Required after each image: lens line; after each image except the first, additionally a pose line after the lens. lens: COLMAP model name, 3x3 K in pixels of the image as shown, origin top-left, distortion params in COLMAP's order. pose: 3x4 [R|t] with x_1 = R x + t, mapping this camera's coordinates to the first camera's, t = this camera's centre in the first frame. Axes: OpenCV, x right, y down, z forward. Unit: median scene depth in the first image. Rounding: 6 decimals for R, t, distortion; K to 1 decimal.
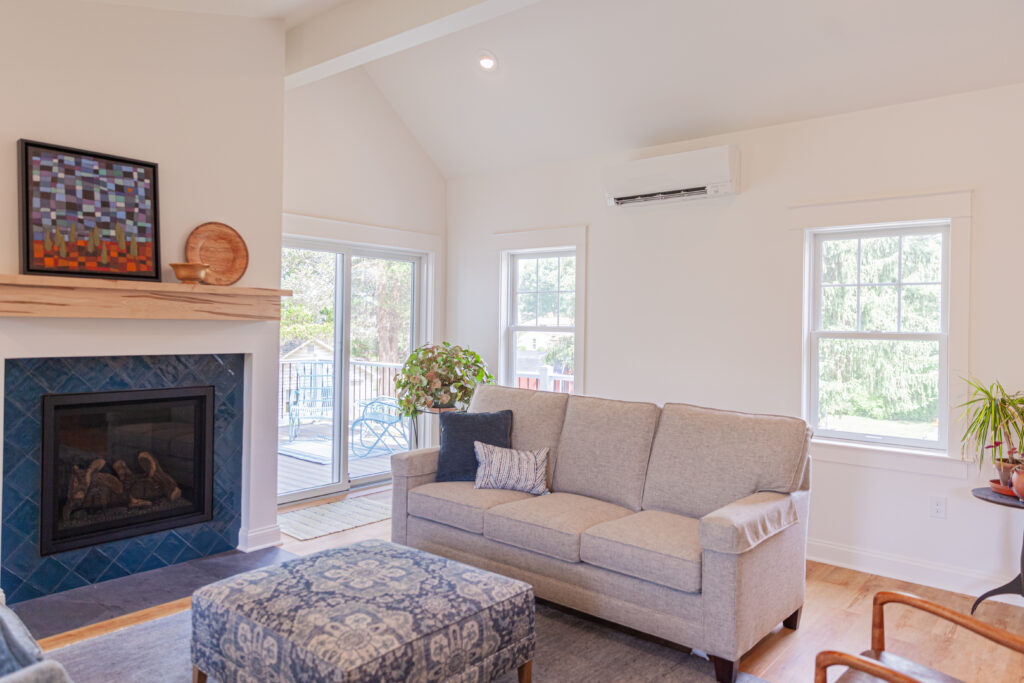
lens RADIAL K [[689.1, 0, 509.6], [0, 689.1, 337.3], [0, 0, 1]] dist [0.005364, -0.000856]
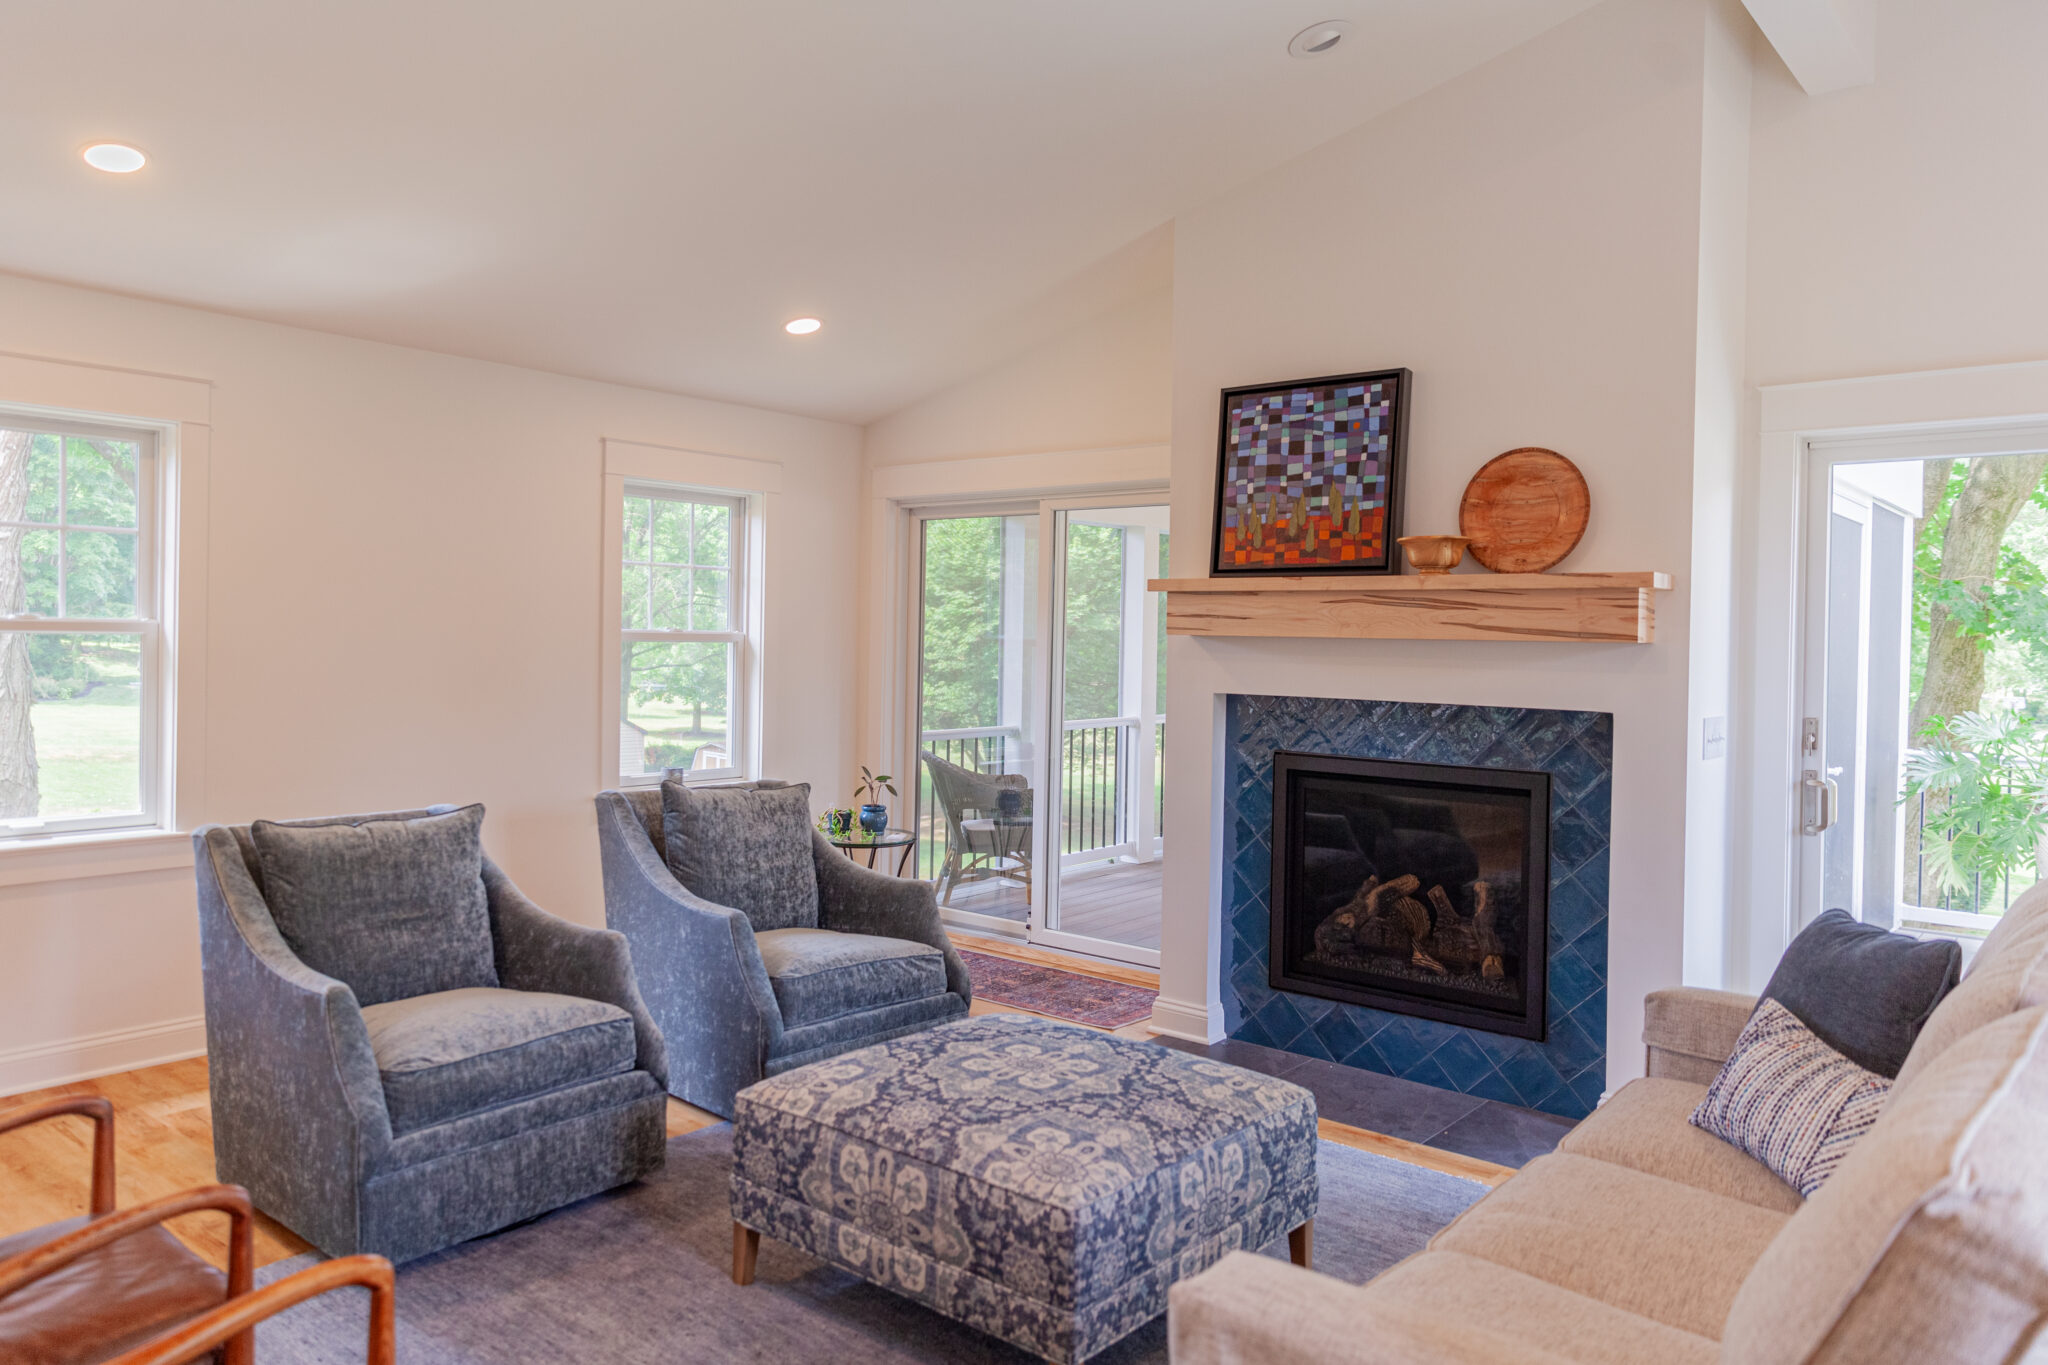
lens RADIAL K [[1488.3, 0, 1019.0], [0, 1488.3, 681.0], [0, 0, 1]] dist [-0.001307, -0.000172]
pose [[-0.011077, 0.013919, -0.999842, 0.795728], [-0.035795, 0.999257, 0.014307, 0.001935], [0.999298, 0.035948, -0.010571, 0.763641]]
